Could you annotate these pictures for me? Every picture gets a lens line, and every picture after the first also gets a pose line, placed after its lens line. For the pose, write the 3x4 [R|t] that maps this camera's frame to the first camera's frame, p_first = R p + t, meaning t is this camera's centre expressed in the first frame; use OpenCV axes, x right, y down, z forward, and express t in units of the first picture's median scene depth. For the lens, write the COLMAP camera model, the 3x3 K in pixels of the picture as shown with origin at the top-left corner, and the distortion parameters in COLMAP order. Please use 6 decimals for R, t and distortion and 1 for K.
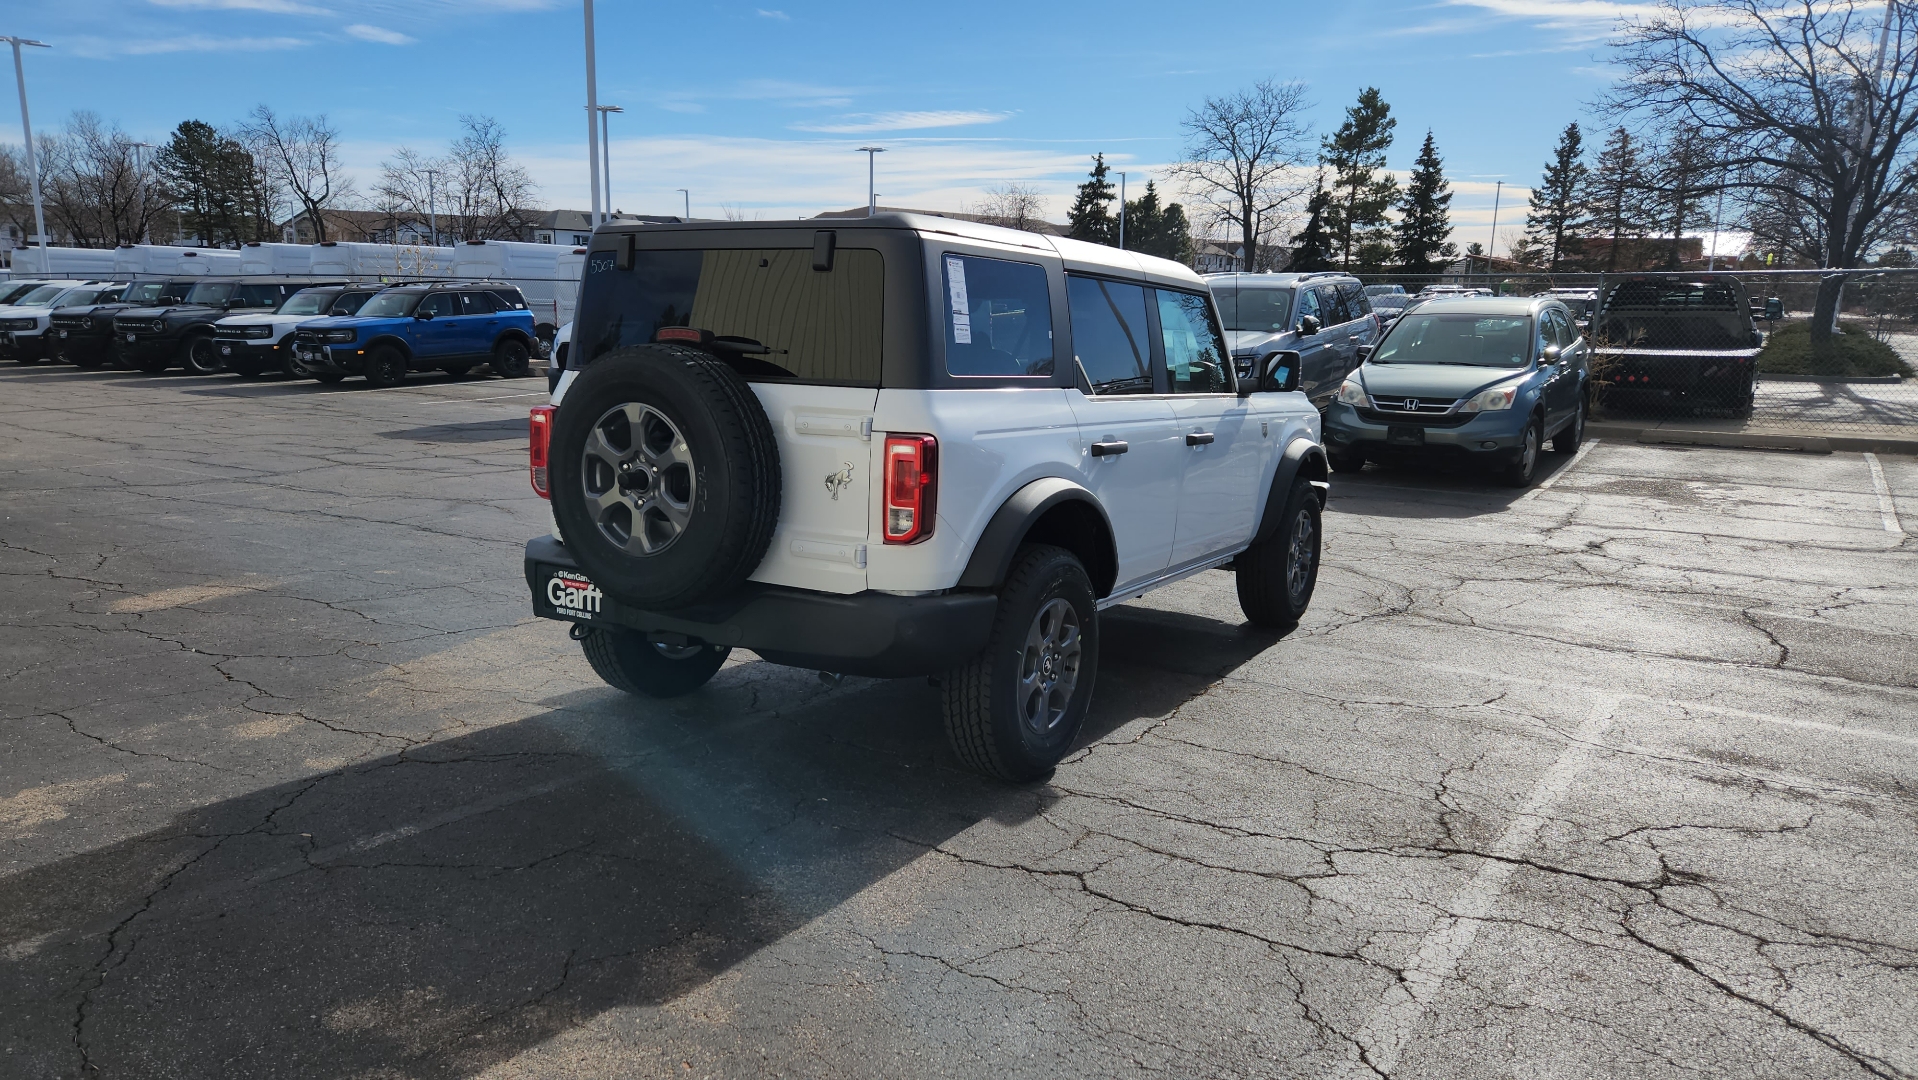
lens RADIAL K [[1284.2, 0, 942.3], [0, 1284.2, 530.7], [0, 0, 1]] dist [0.074084, -0.061952]
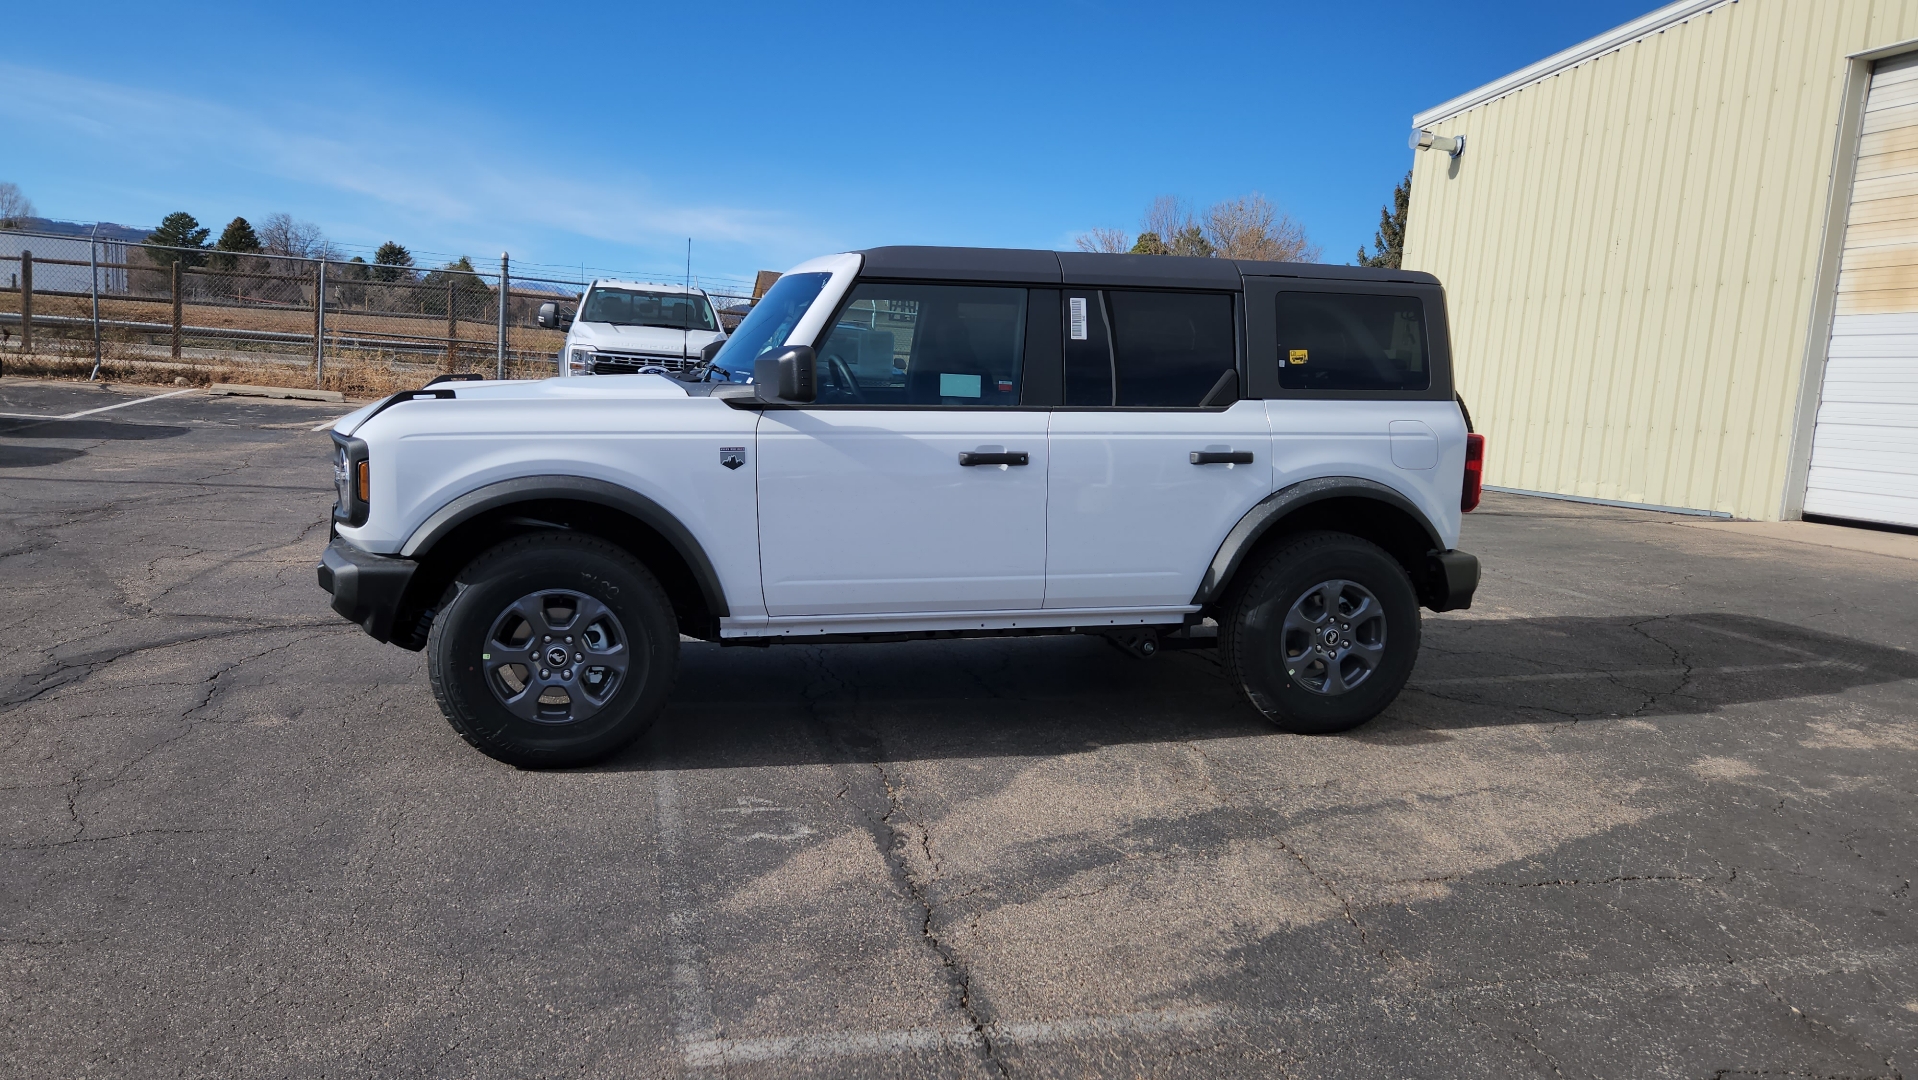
lens RADIAL K [[1283.0, 0, 891.1], [0, 1283.0, 513.2], [0, 0, 1]] dist [0.074138, -0.055661]
pose [[-0.712583, -0.147752, 0.685854, -0.276505], [0.047179, 0.965269, 0.256963, -0.130052], [-0.700000, 0.215466, -0.680863, 0.806285]]
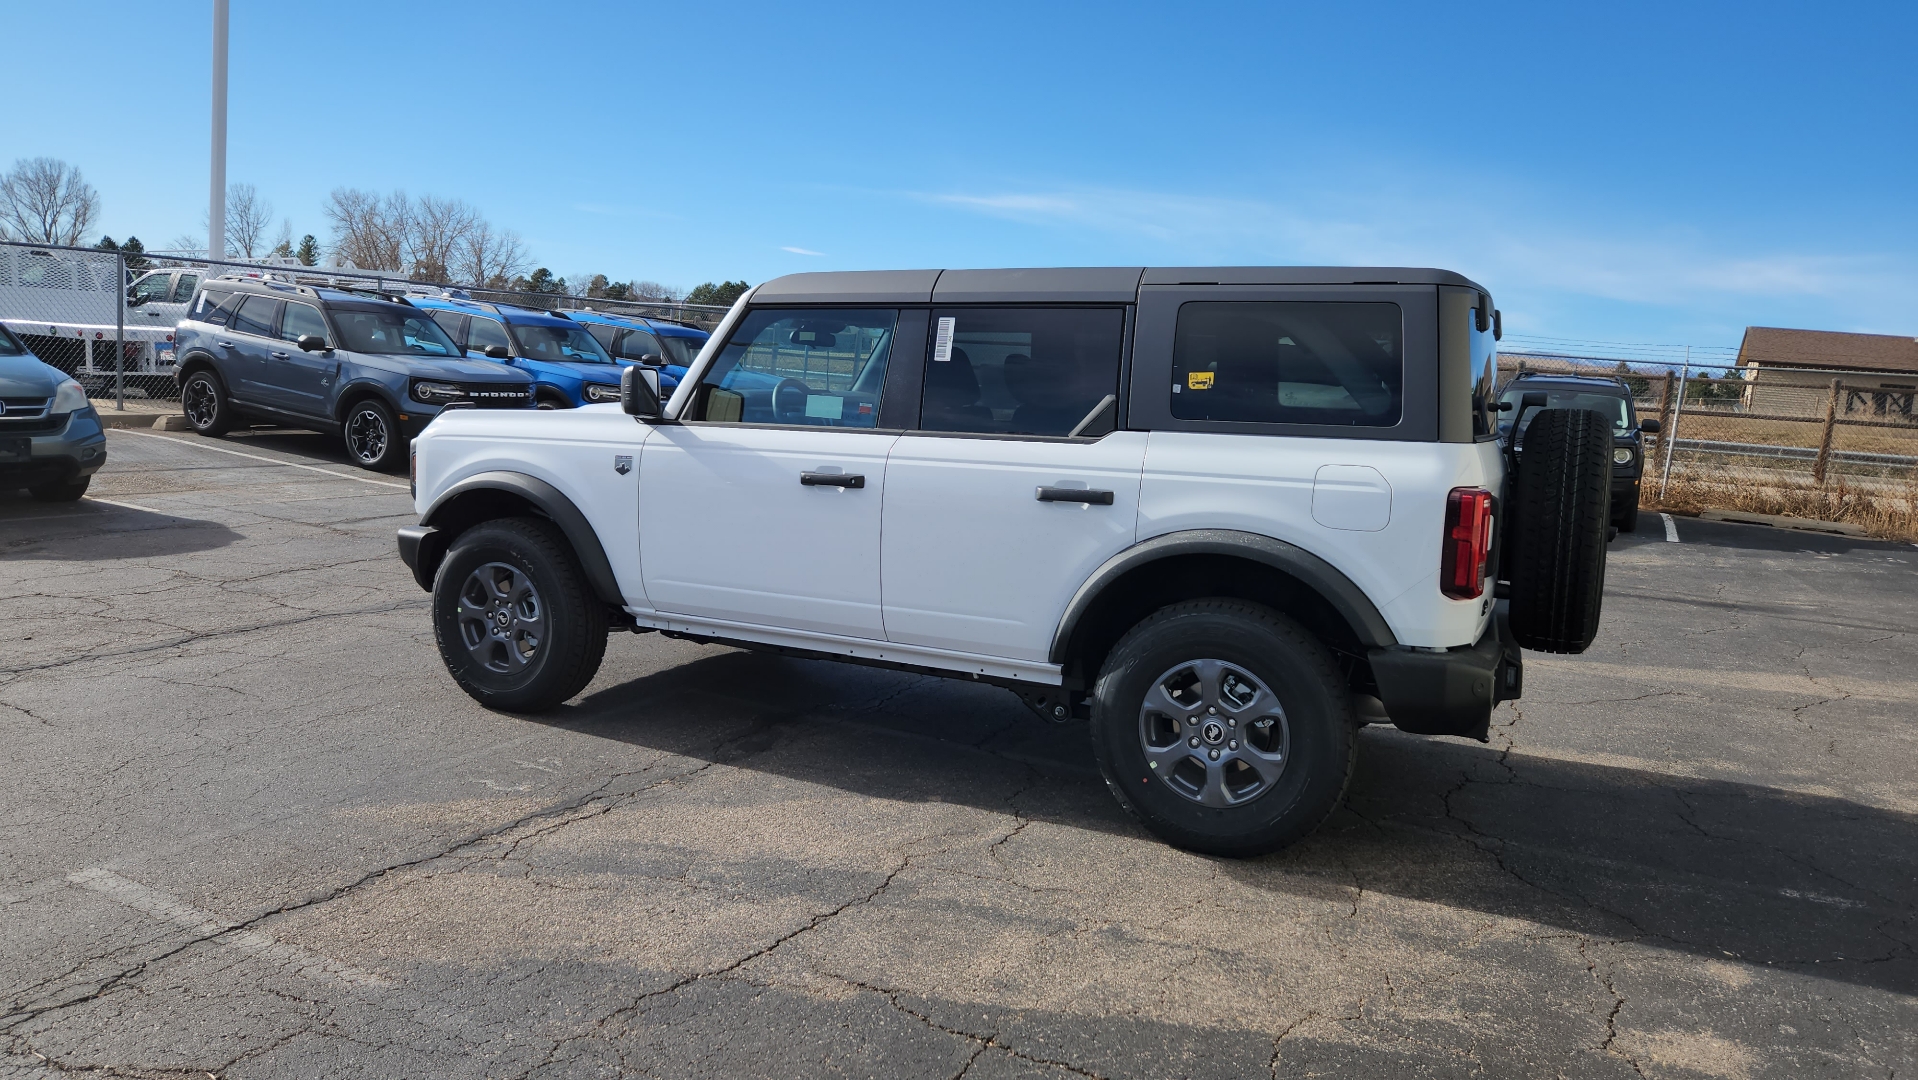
lens RADIAL K [[1267.0, 0, 911.9], [0, 1267.0, 506.0], [0, 0, 1]] dist [0.063929, -0.047039]
pose [[-0.070880, -0.134449, 0.988382, -0.405284], [0.107493, 0.984075, 0.141572, -0.088976], [-0.991676, 0.116279, -0.055299, 0.520370]]
